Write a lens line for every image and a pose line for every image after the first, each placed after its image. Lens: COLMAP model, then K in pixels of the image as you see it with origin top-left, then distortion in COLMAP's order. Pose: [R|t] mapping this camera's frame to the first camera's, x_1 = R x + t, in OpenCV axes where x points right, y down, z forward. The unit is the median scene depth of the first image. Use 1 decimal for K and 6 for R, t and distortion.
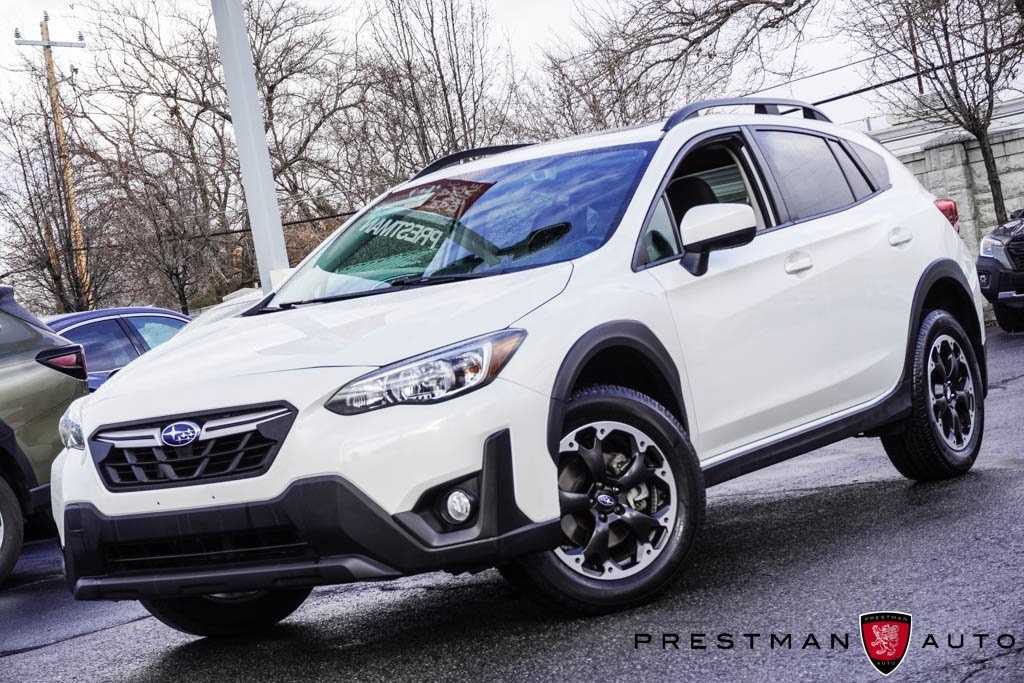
lens RADIAL K [[2301.4, 0, 511.8], [0, 2301.4, 342.4], [0, 0, 1]] dist [0.054306, 0.000000]
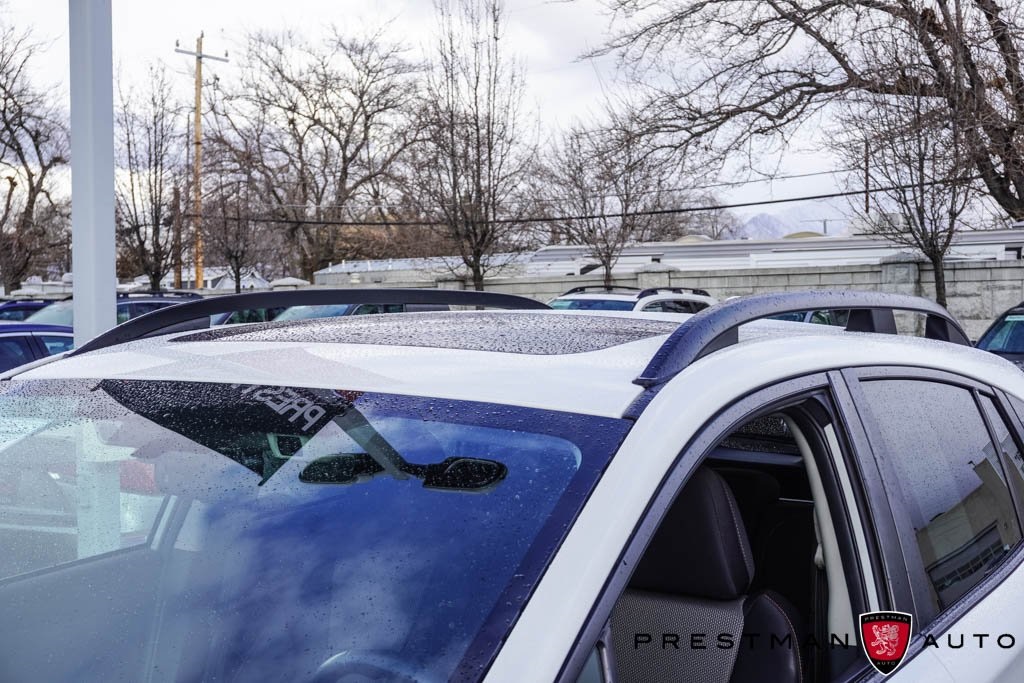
lens RADIAL K [[1551.0, 0, 512.4], [0, 1551.0, 339.1], [0, 0, 1]] dist [-0.001838, 0.000000]
pose [[0.986352, 0.164252, -0.011455, 0.012111], [-0.164022, 0.986278, 0.018787, -0.025569], [0.014384, -0.016651, 0.999758, 0.192841]]
